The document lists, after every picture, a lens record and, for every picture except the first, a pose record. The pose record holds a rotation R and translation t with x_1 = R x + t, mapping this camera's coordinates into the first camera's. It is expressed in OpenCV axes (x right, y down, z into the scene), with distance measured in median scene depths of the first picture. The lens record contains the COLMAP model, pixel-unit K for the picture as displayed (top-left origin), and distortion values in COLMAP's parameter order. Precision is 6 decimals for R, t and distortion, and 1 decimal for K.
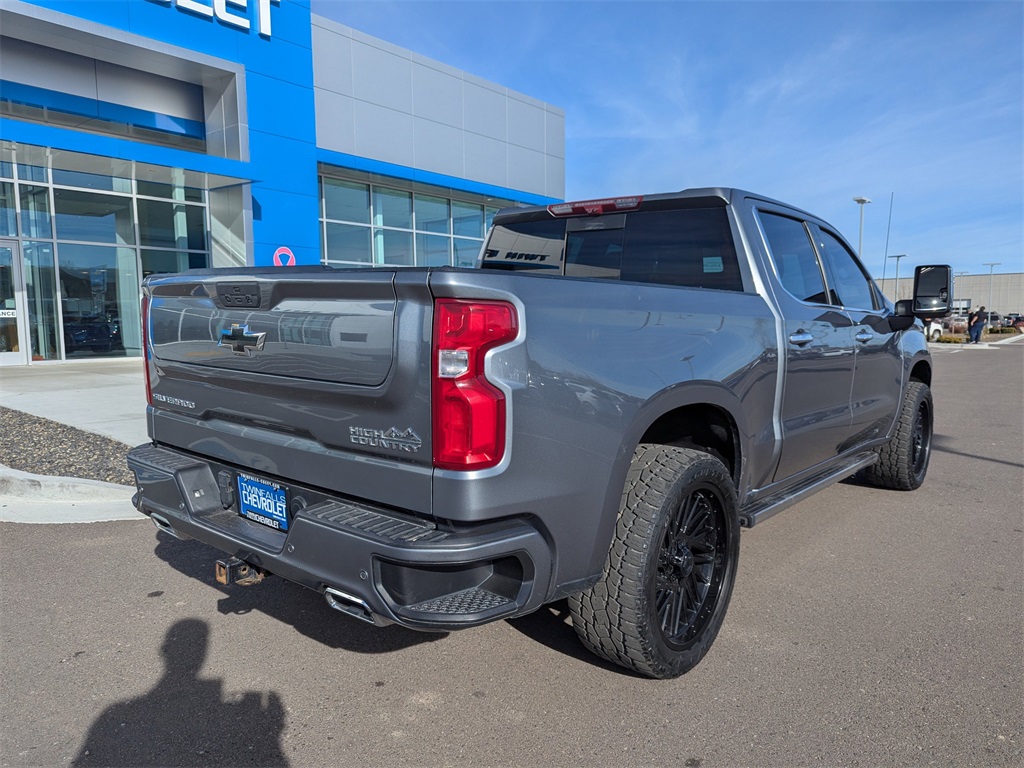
lens RADIAL K [[724.3, 0, 550.9], [0, 724.3, 386.4], [0, 0, 1]] dist [0.035790, 0.001832]
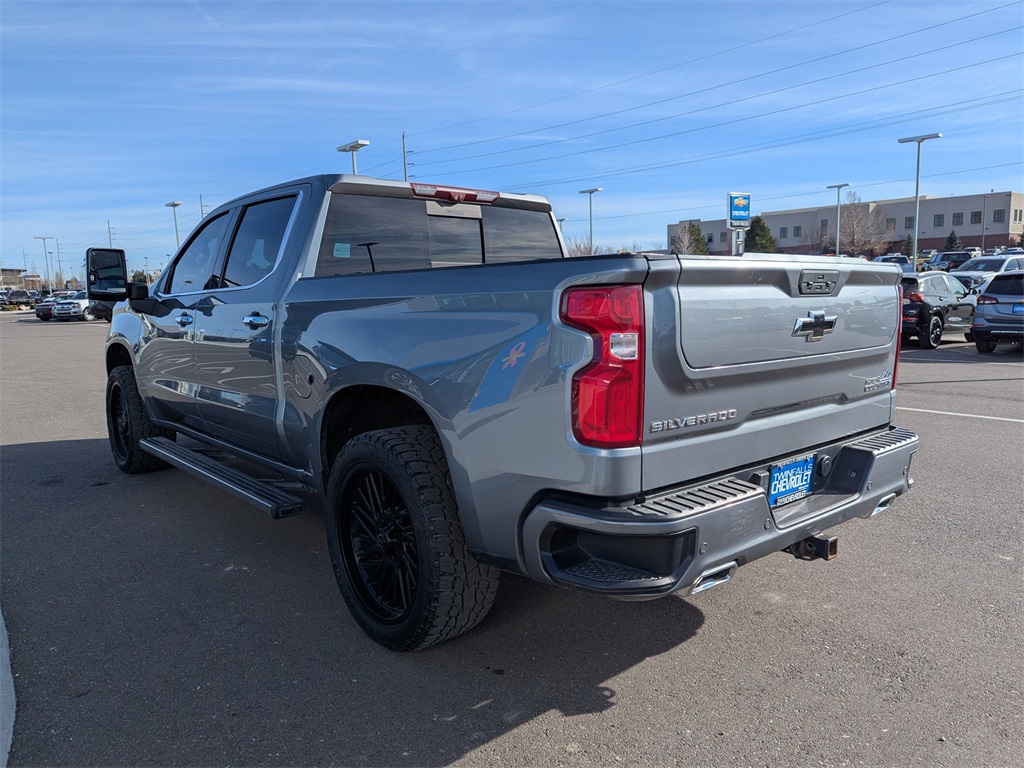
lens RADIAL K [[726.2, 0, 512.0], [0, 726.2, 384.0], [0, 0, 1]] dist [0.042028, -0.026374]
pose [[0.174949, -0.131543, 0.975751, -1.457669], [0.113311, 0.987140, 0.112762, -0.142416], [-0.978036, 0.090836, 0.187604, 1.170006]]
